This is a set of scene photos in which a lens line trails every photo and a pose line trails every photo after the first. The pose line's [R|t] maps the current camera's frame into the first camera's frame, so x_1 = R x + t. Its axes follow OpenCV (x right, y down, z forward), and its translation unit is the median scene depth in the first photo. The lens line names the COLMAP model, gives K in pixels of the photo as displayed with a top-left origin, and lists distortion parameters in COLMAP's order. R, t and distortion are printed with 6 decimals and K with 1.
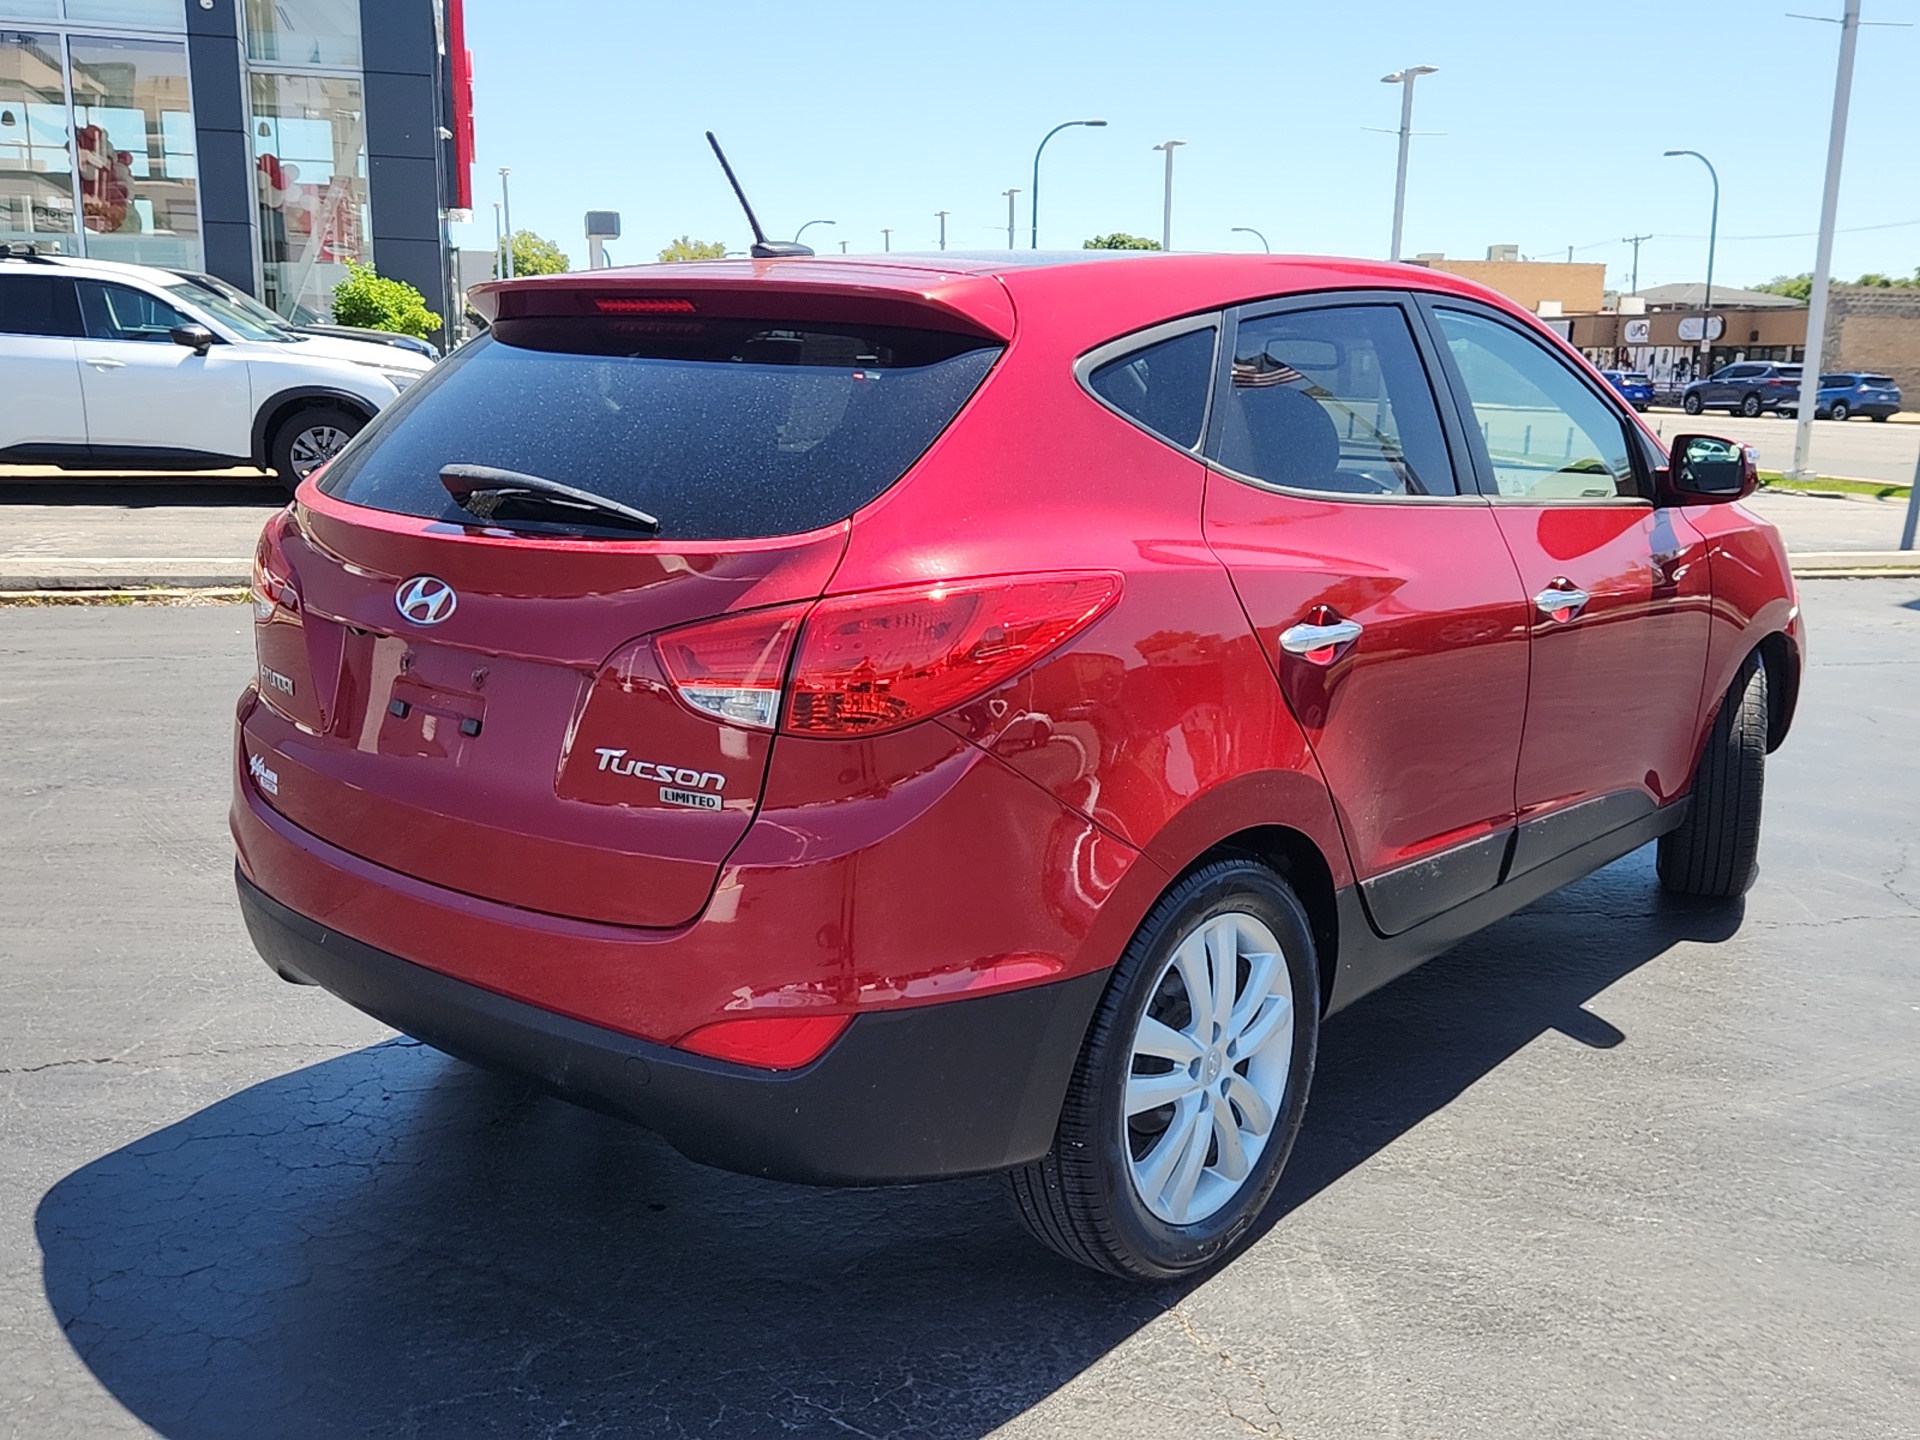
lens RADIAL K [[1799.4, 0, 978.5], [0, 1799.4, 717.8], [0, 0, 1]] dist [0.090211, -0.097696]
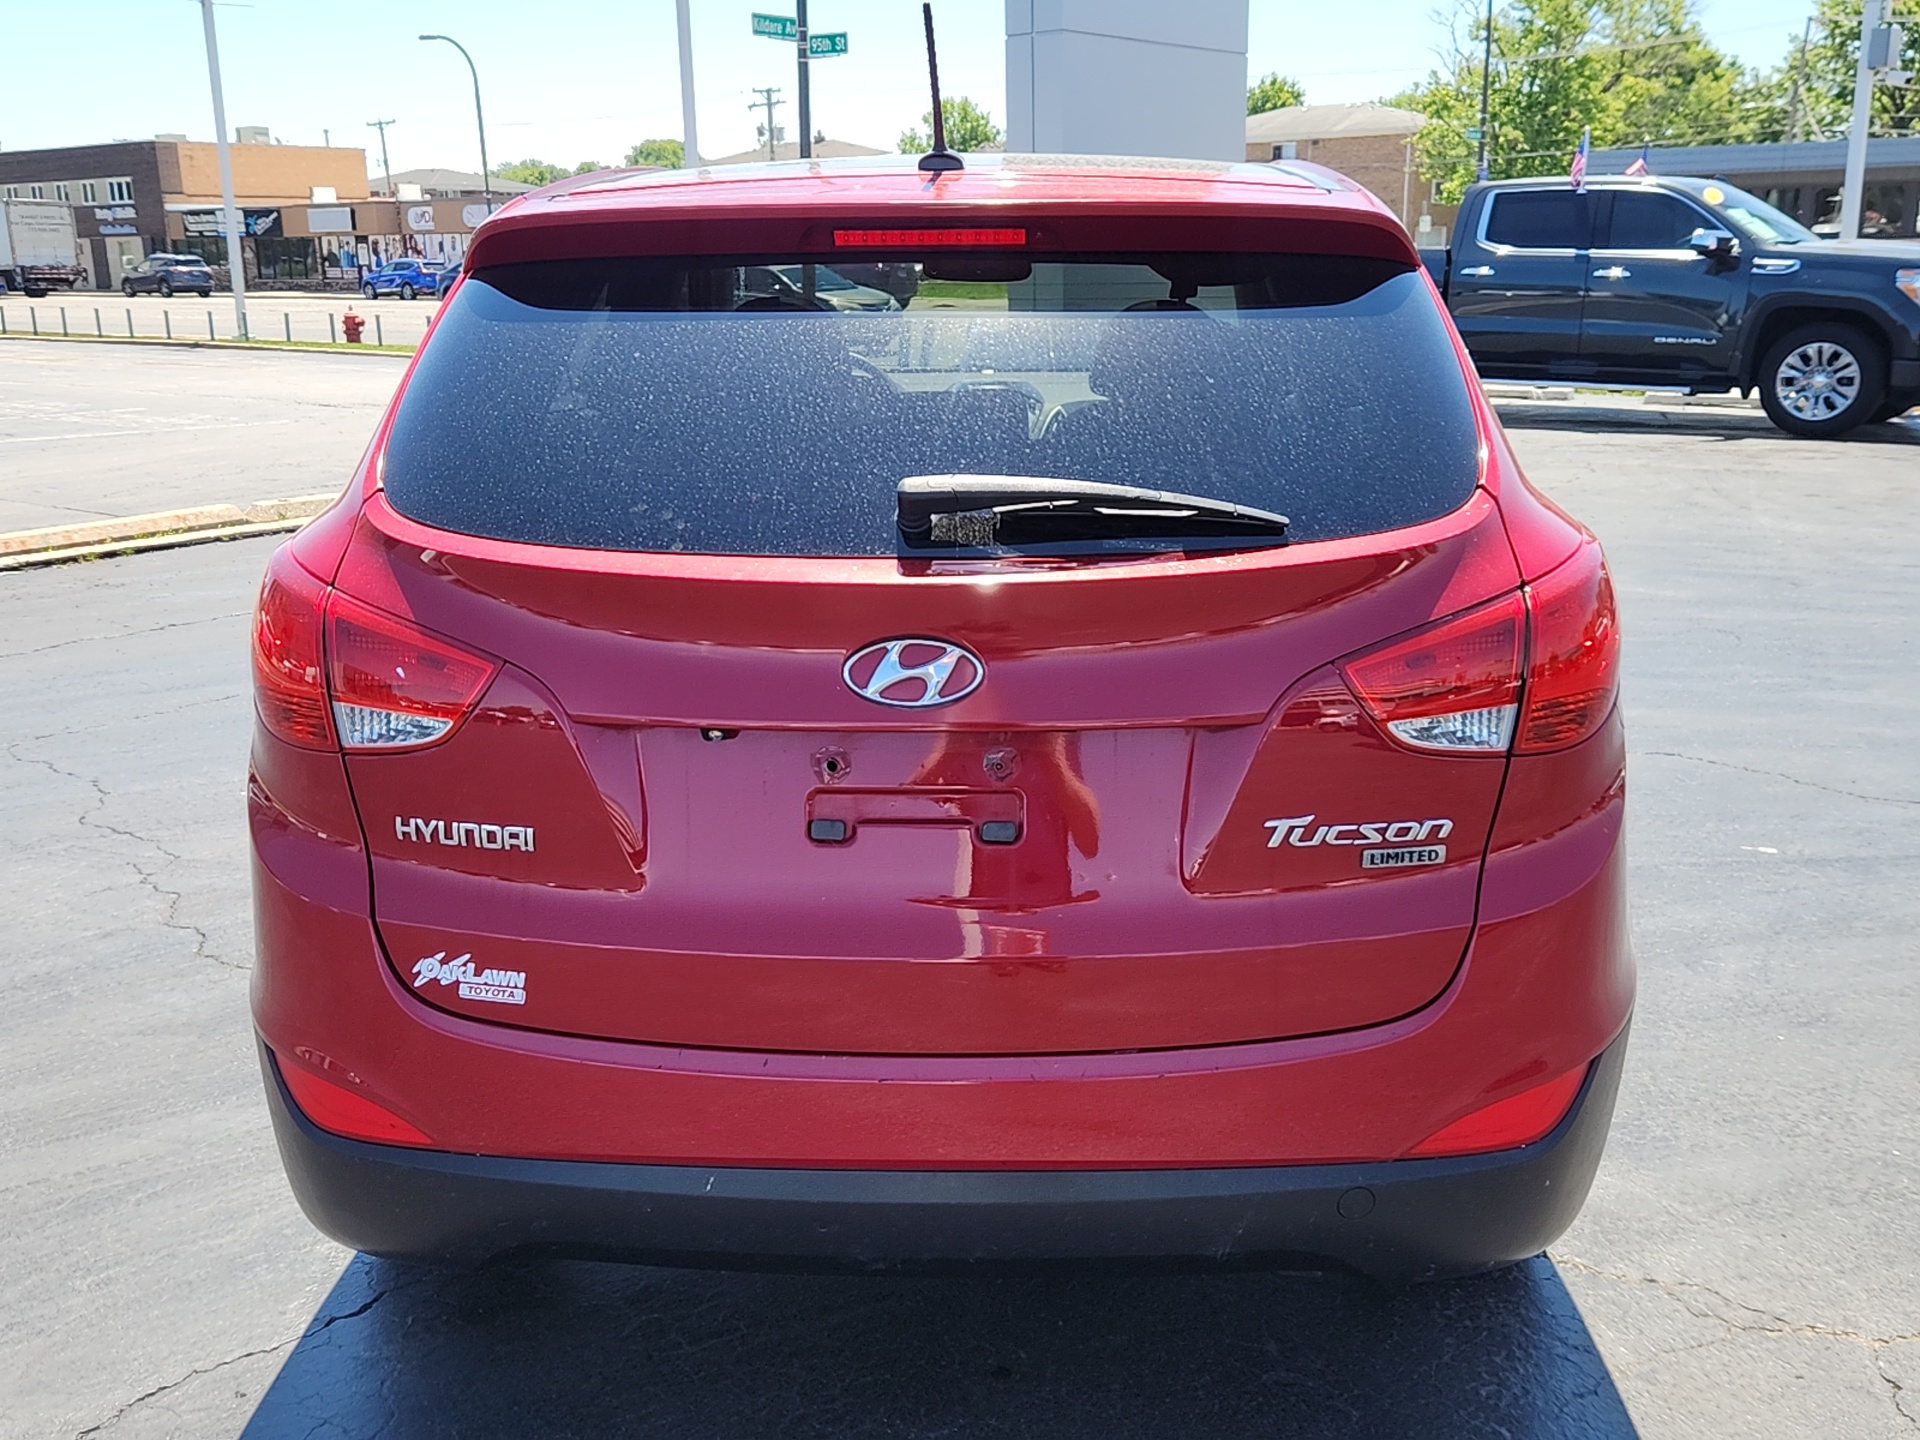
lens RADIAL K [[1799.4, 0, 978.5], [0, 1799.4, 717.8], [0, 0, 1]] dist [0.090211, -0.097696]
pose [[0.793181, -0.184740, 0.580288, -0.702783], [0.150389, 0.982785, 0.107316, -0.120280], [-0.590124, 0.002148, 0.807310, 0.419688]]
